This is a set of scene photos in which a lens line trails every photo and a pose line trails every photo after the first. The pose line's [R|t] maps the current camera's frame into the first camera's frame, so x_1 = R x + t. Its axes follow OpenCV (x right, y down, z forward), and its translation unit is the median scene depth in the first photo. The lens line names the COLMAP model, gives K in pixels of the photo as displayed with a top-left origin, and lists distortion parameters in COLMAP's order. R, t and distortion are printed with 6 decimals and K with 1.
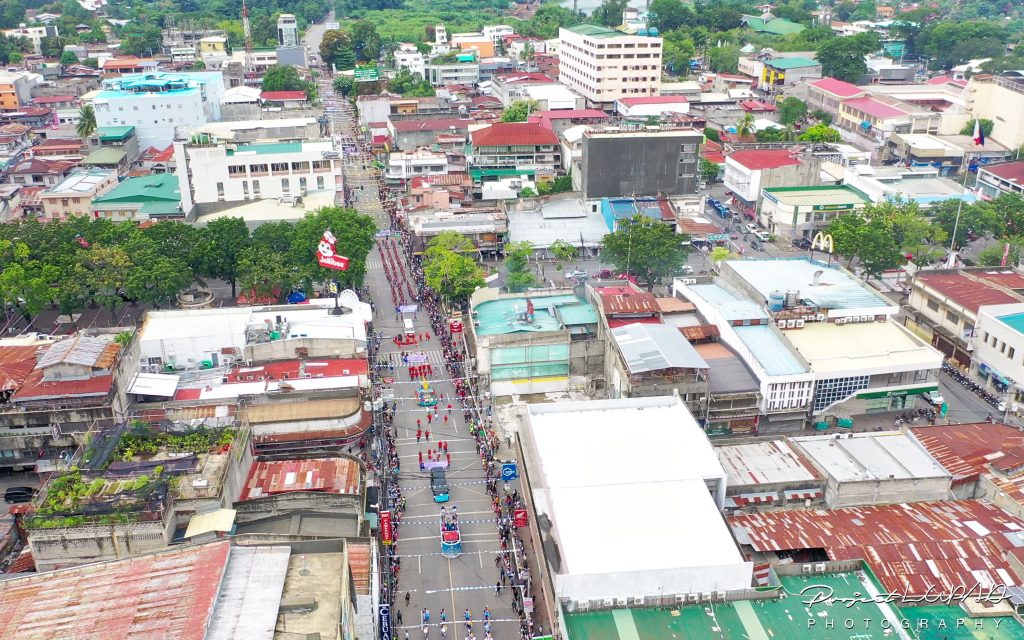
lens RADIAL K [[902.6, 0, 512.0], [0, 902.6, 320.0], [0, 0, 1]] dist [-0.028248, 0.006014]
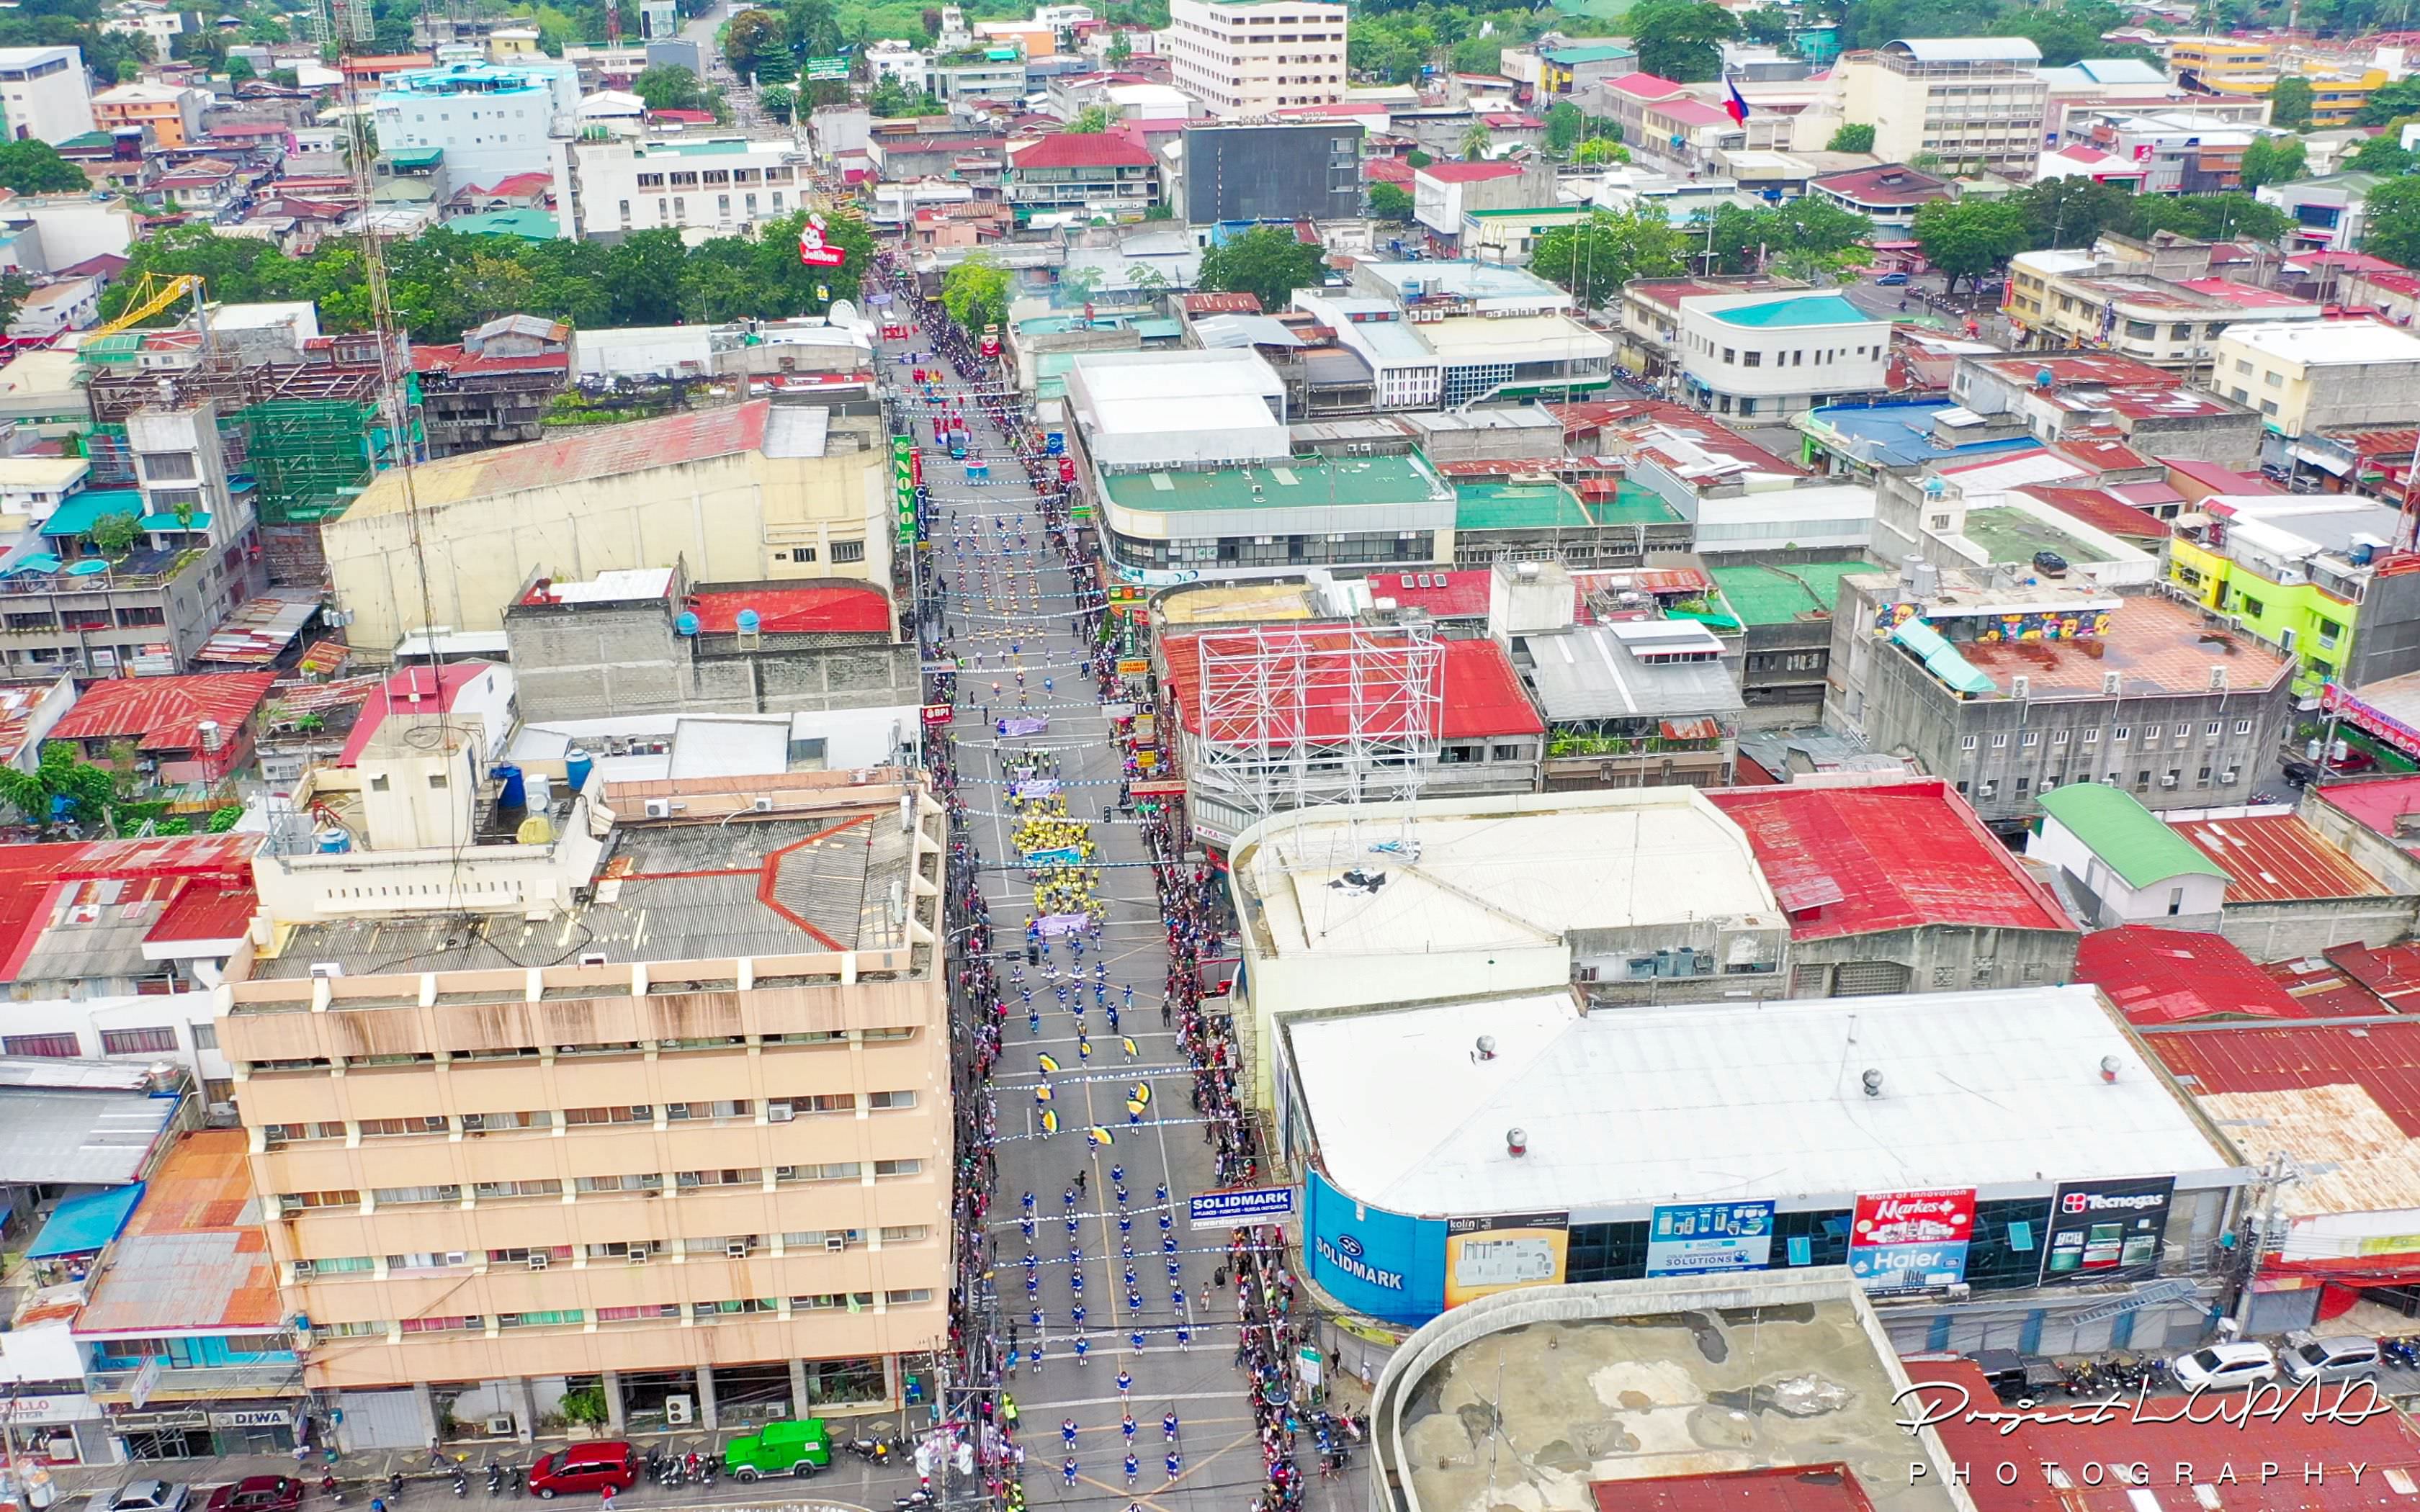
lens RADIAL K [[2132.7, 0, 1210.0], [0, 2132.7, 756.0], [0, 0, 1]] dist [-0.028248, 0.006014]
pose [[0.999065, -0.020347, 0.038158, 0.024129], [0.020292, 0.999792, 0.001844, 0.187878], [-0.038187, -0.001068, 0.999270, -0.408558]]
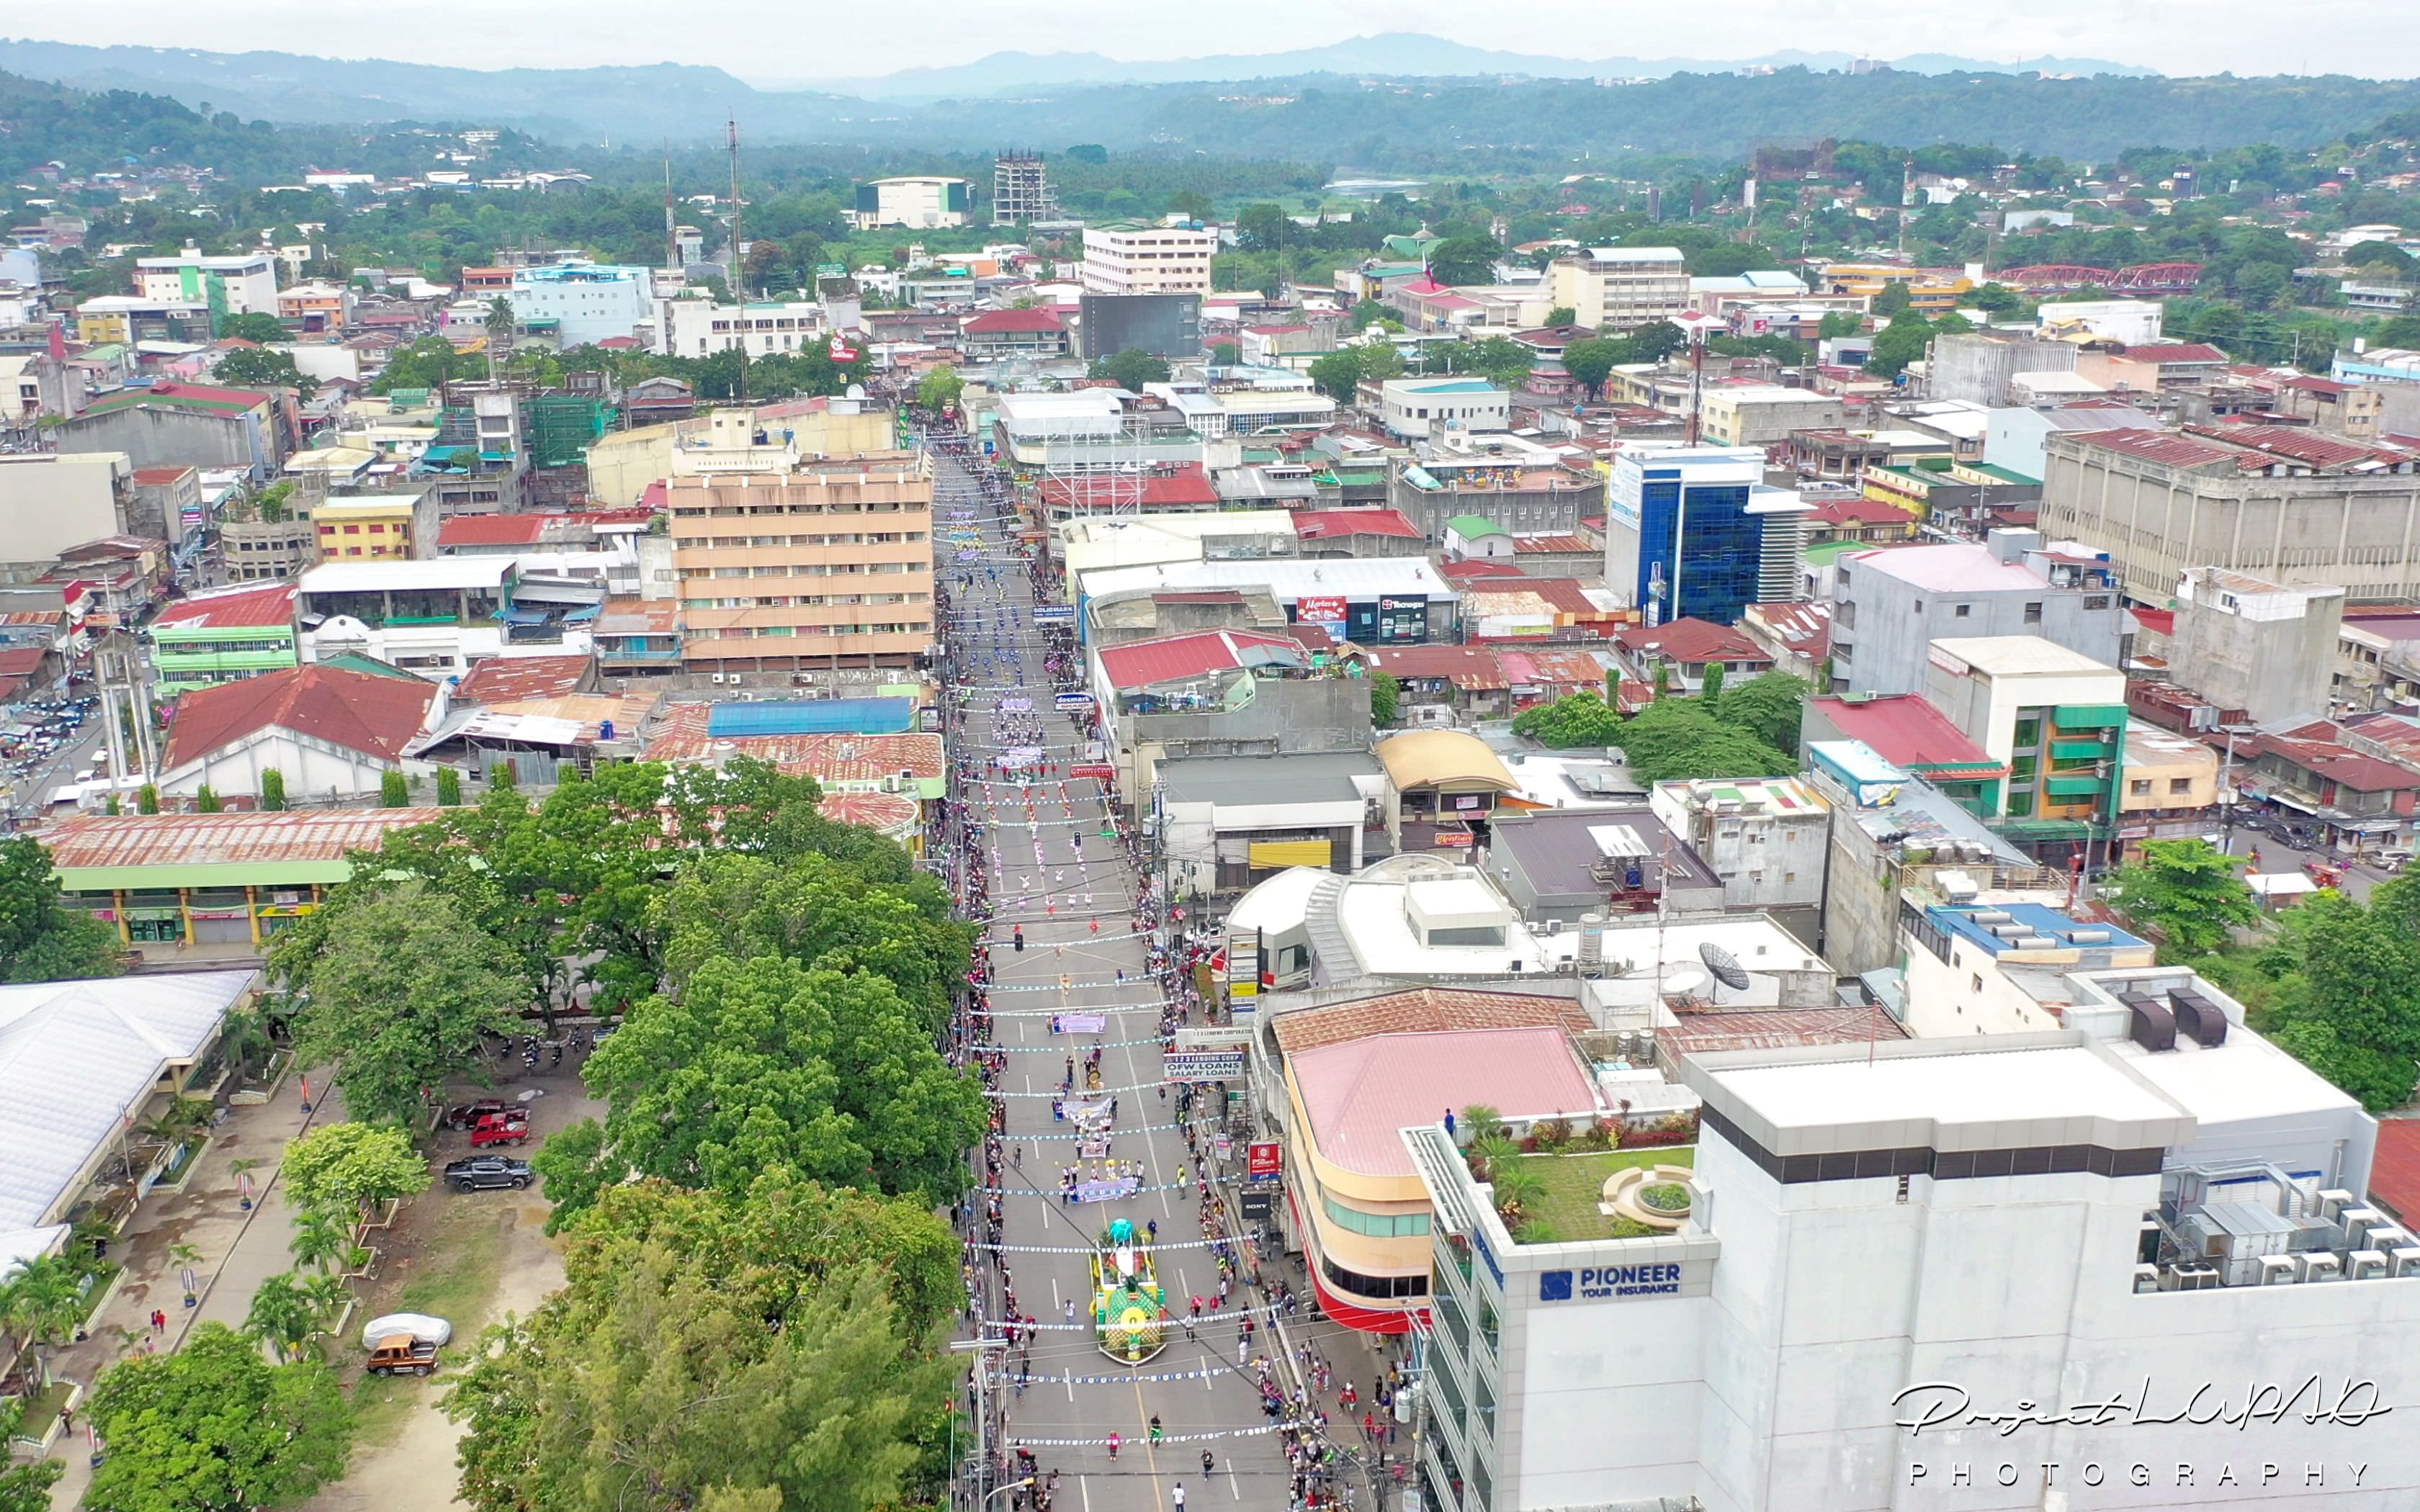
lens RADIAL K [[2132.7, 0, 1210.0], [0, 2132.7, 756.0], [0, 0, 1]] dist [-0.028248, 0.006014]
pose [[0.997741, -0.017028, 0.064989, 0.047925], [0.024914, 0.992153, -0.122524, 0.433144], [-0.062393, 0.123867, 0.990335, -0.920914]]
